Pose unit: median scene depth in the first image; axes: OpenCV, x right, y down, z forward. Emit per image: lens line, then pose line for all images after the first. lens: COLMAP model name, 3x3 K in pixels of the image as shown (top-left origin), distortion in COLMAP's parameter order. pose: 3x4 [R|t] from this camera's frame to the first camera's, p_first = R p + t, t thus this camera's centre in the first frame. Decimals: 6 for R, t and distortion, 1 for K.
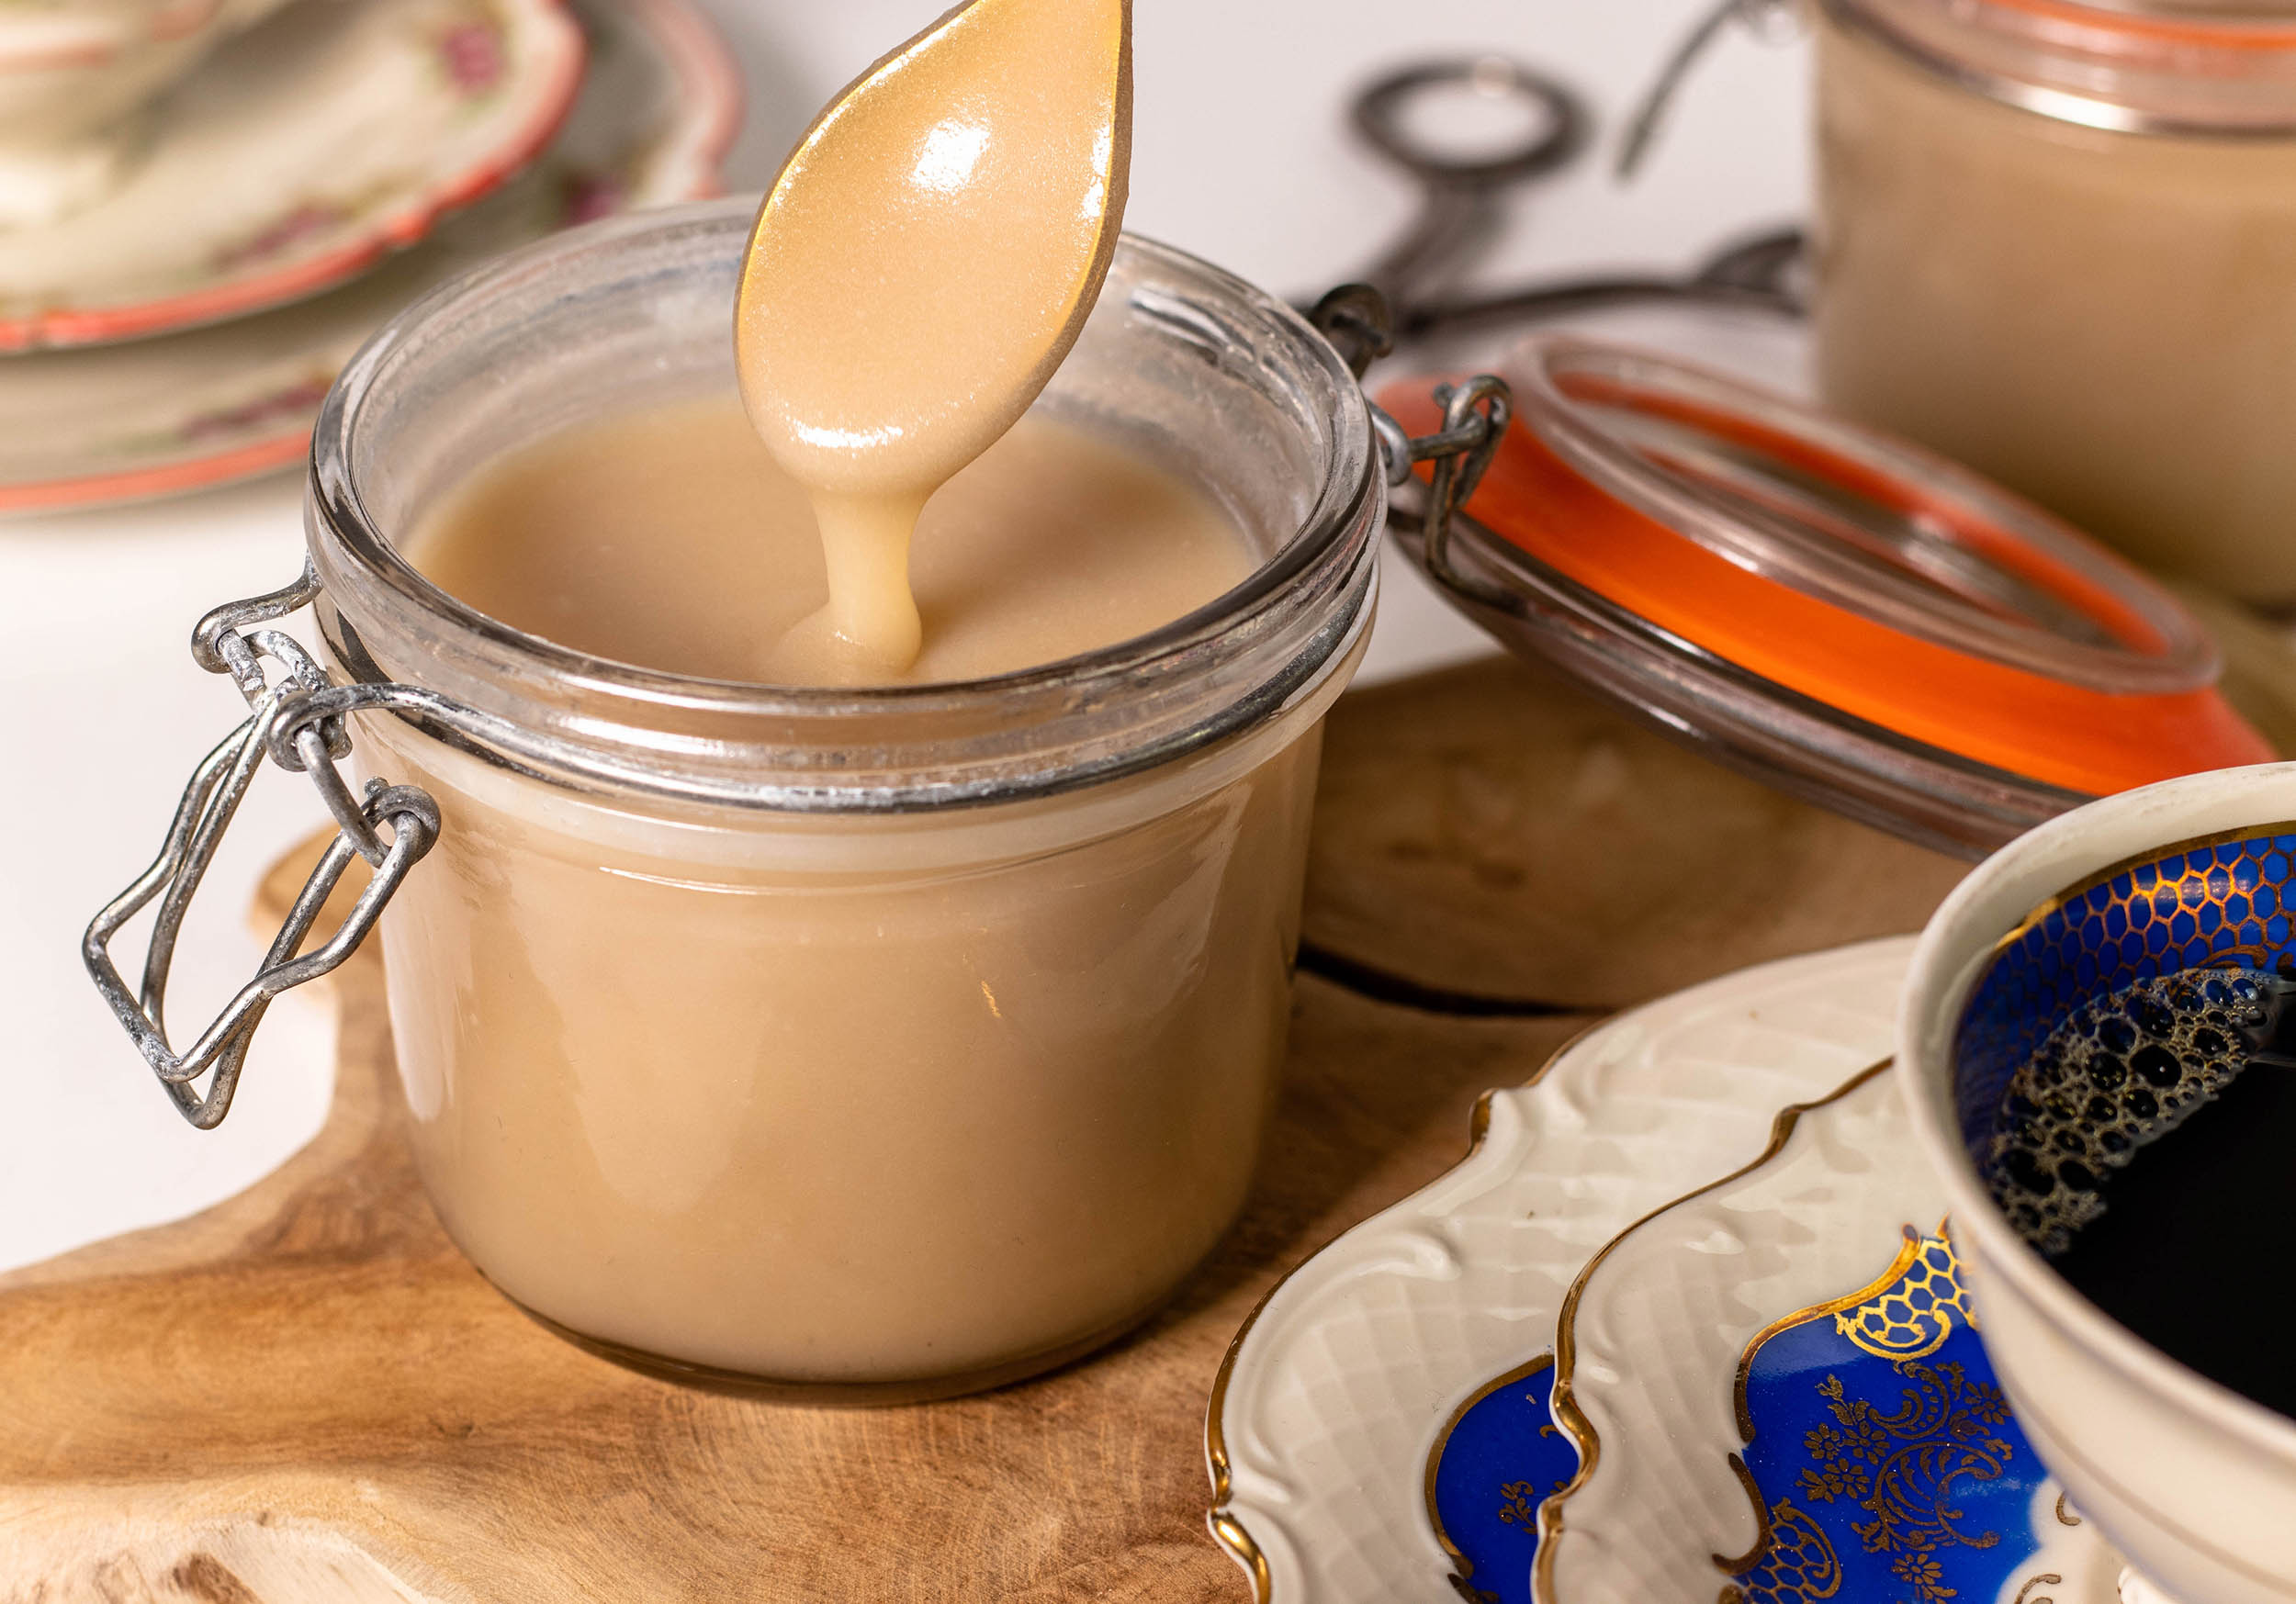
lens RADIAL K [[6237.2, 0, 1148.0], [0, 6237.2, 802.0], [0, 0, 1]] dist [-0.088796, -1.148239]
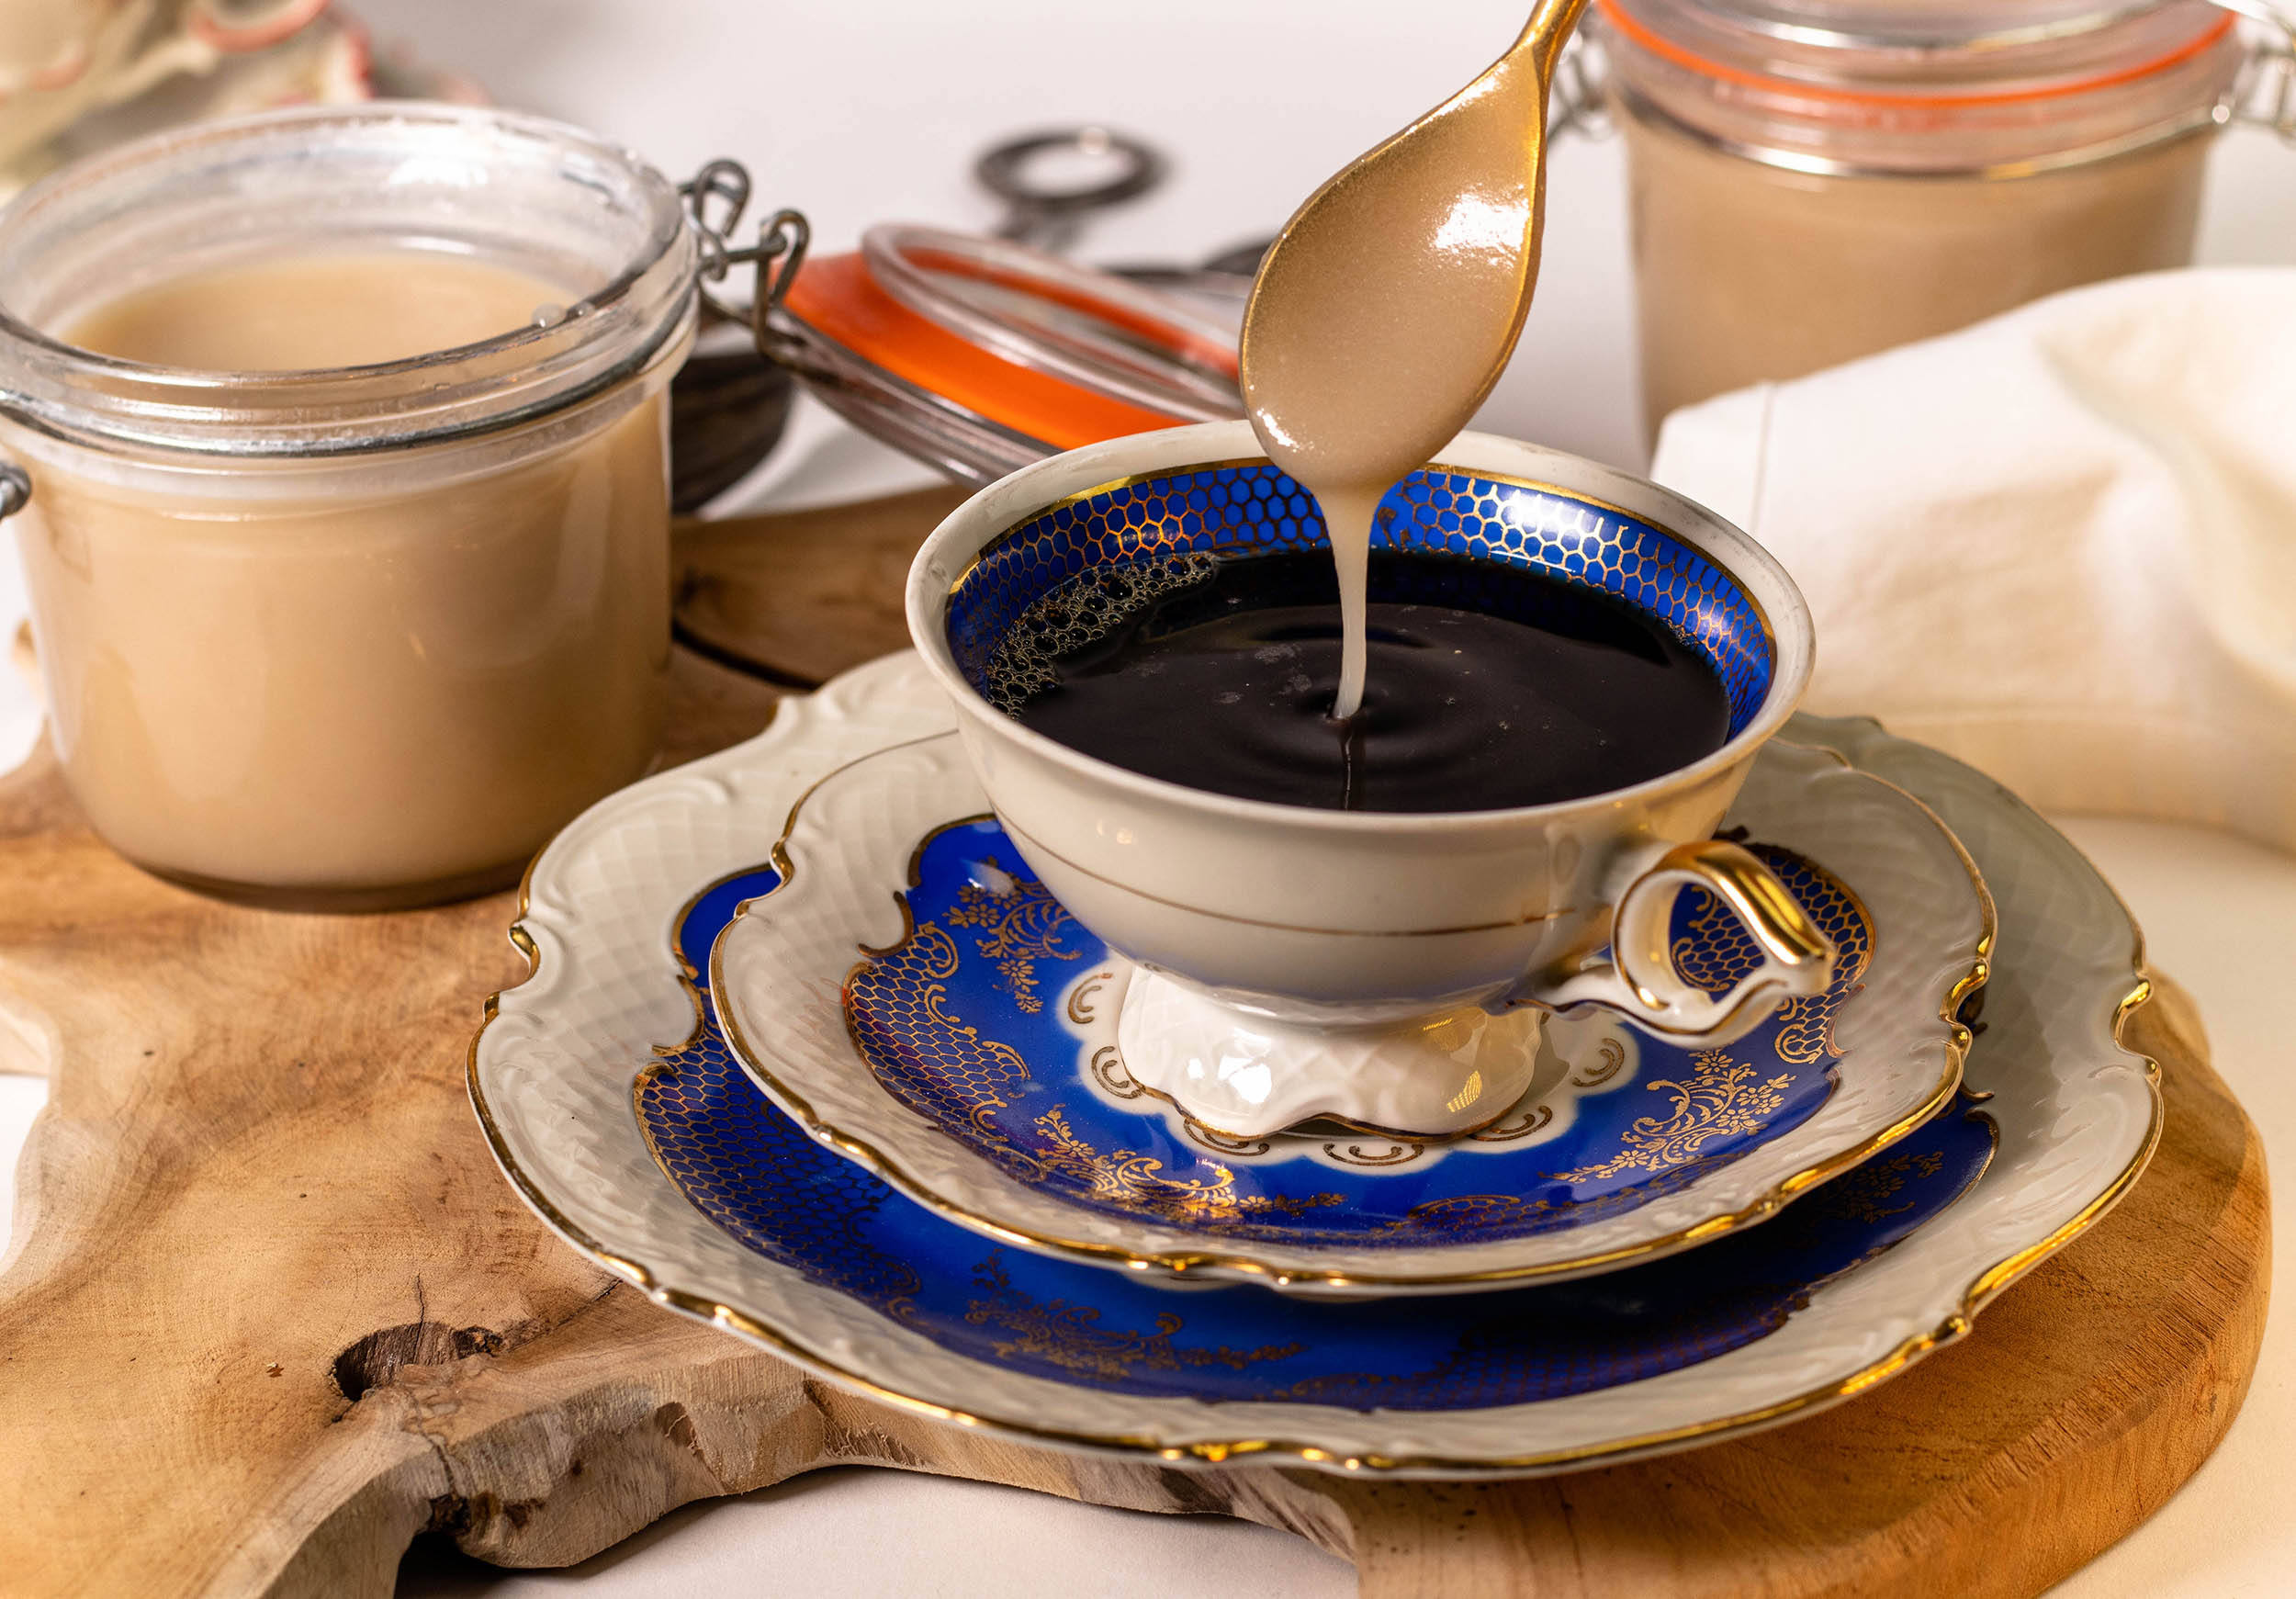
lens RADIAL K [[6238.2, 0, 1148.0], [0, 6238.2, 799.5], [0, 0, 1]] dist [-0.088796, -1.148239]
pose [[0.995646, -0.005965, -0.093028, 0.279258], [-0.001662, 0.996656, -0.081689, 0.191763], [0.093205, 0.081488, 0.992307, -0.422479]]
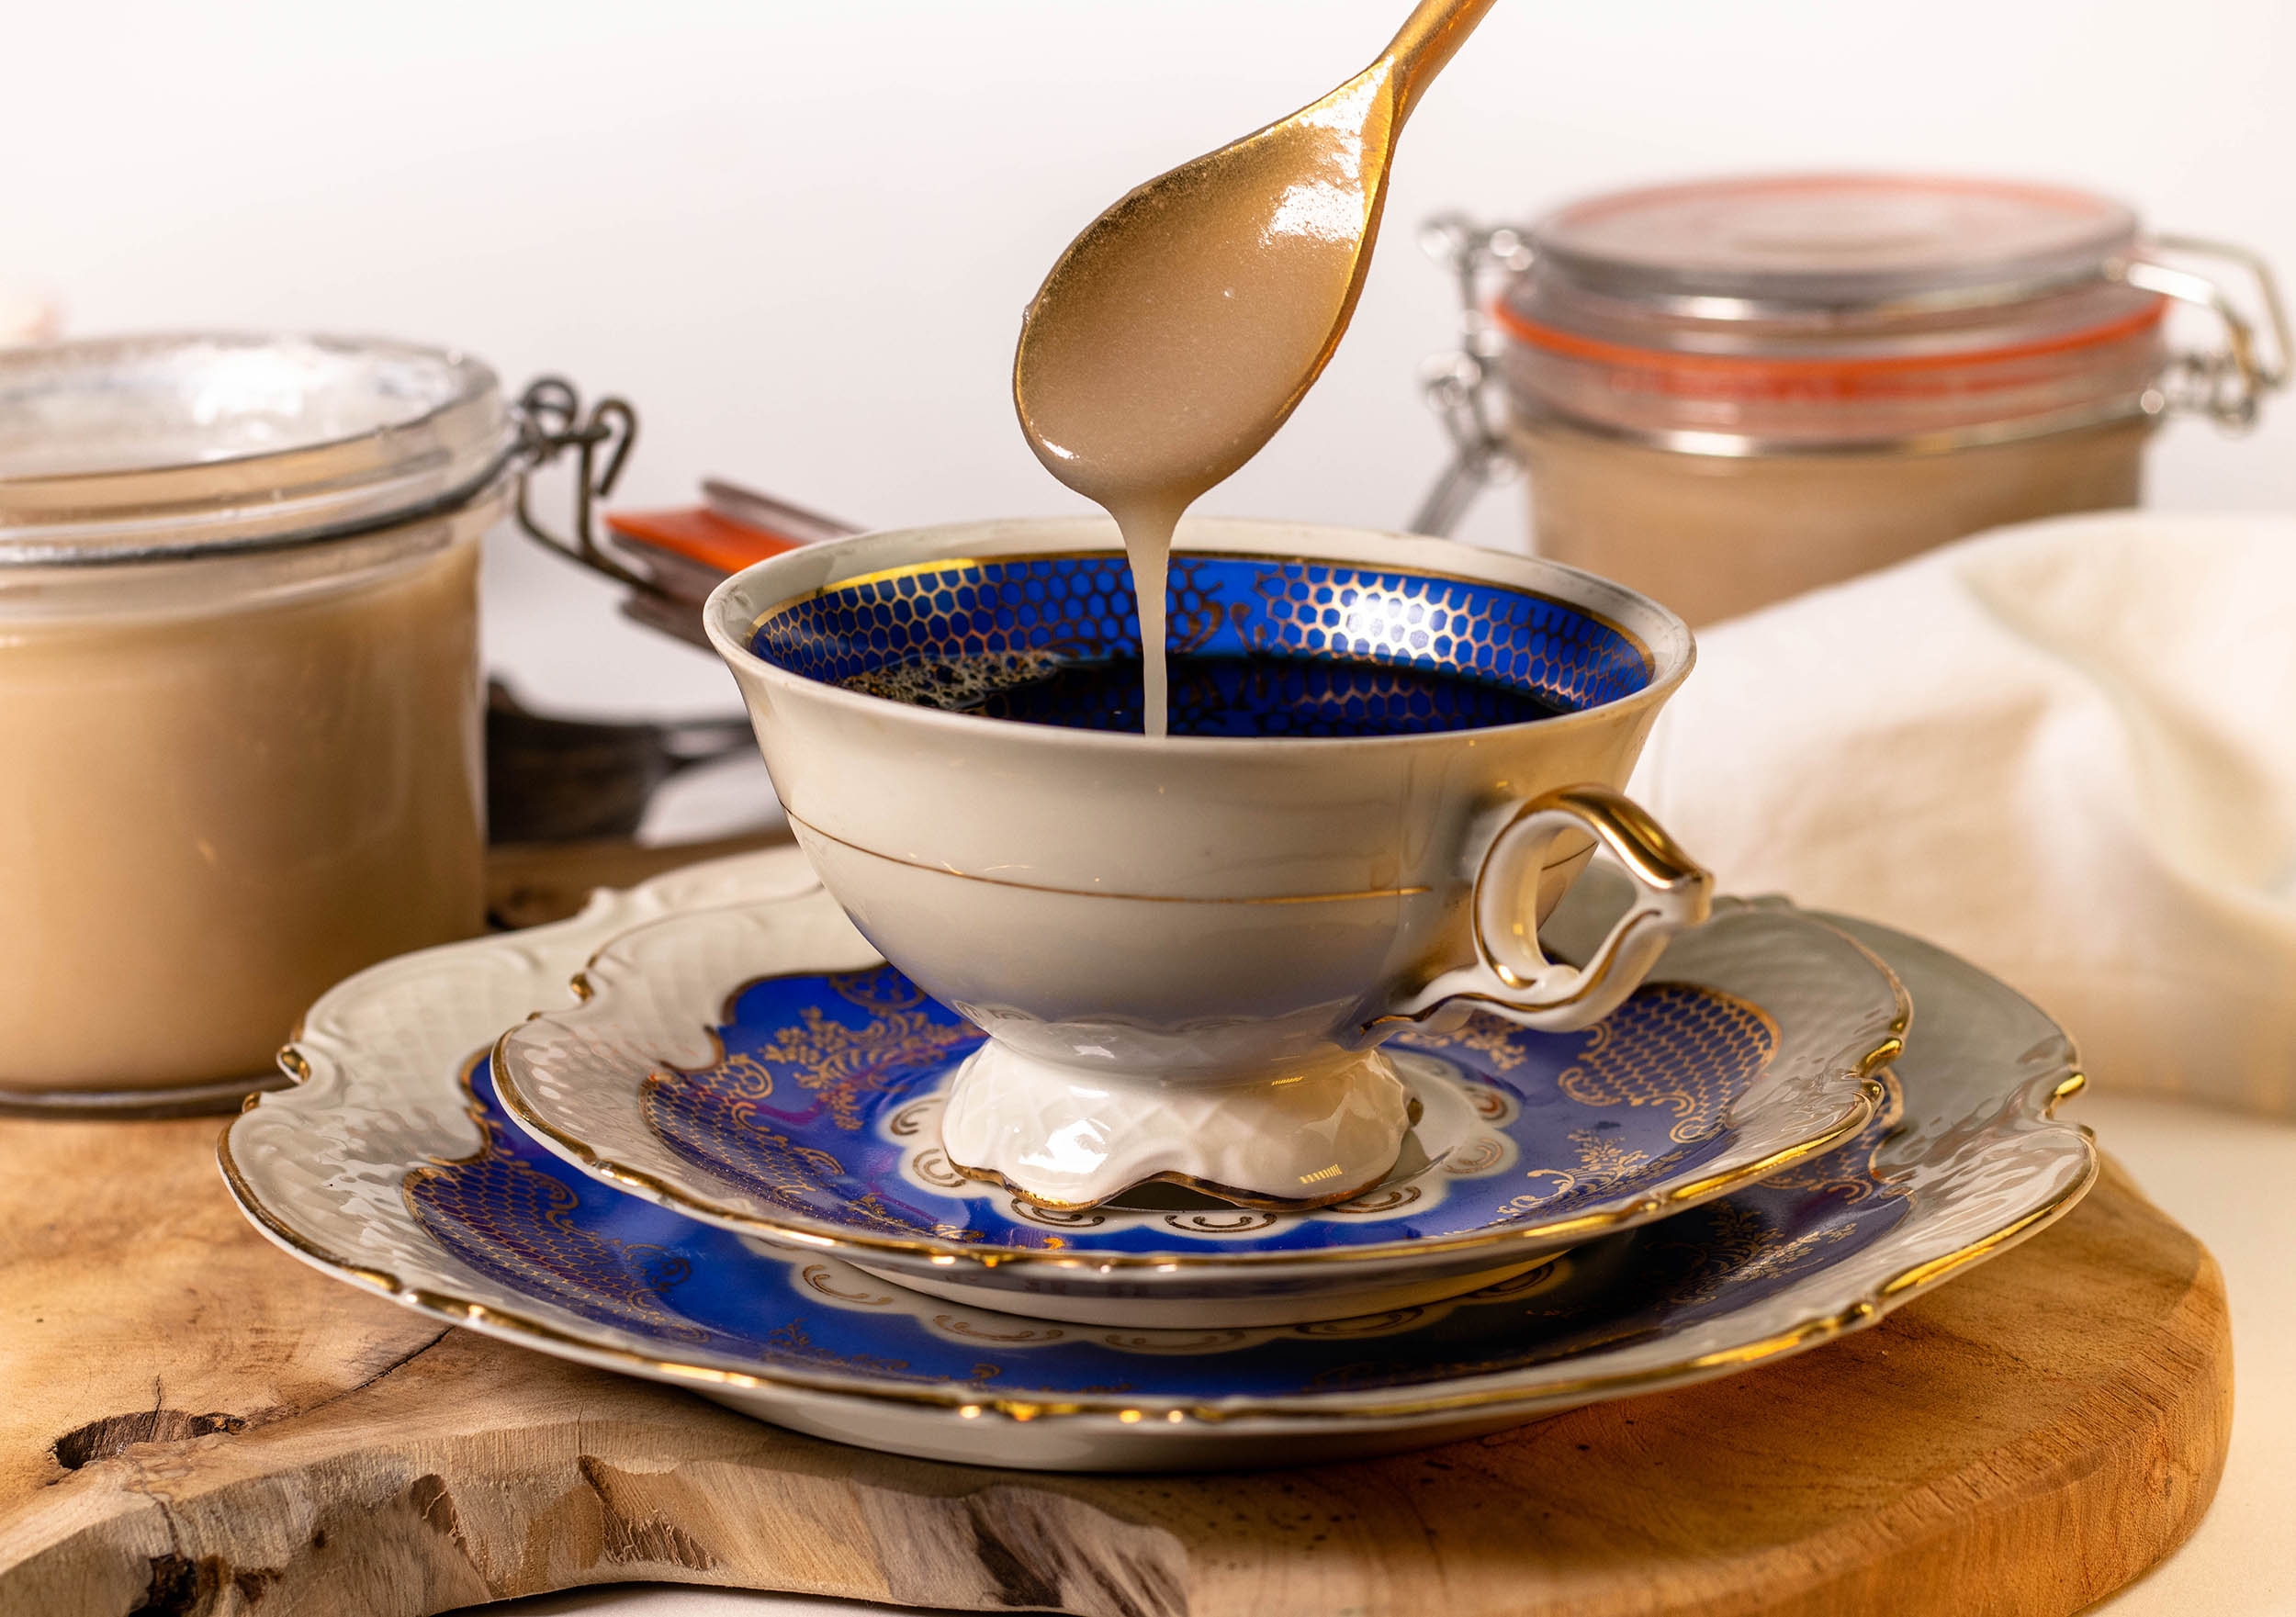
lens RADIAL K [[6299.8, 0, 1142.4], [0, 6299.8, 806.0], [0, 0, 1]] dist [-0.102828, -0.708799]
pose [[0.994805, -0.033497, -0.096126, 0.306462], [0.002736, 0.952766, -0.303692, 0.446147], [0.101758, 0.301852, 0.947909, -0.262276]]
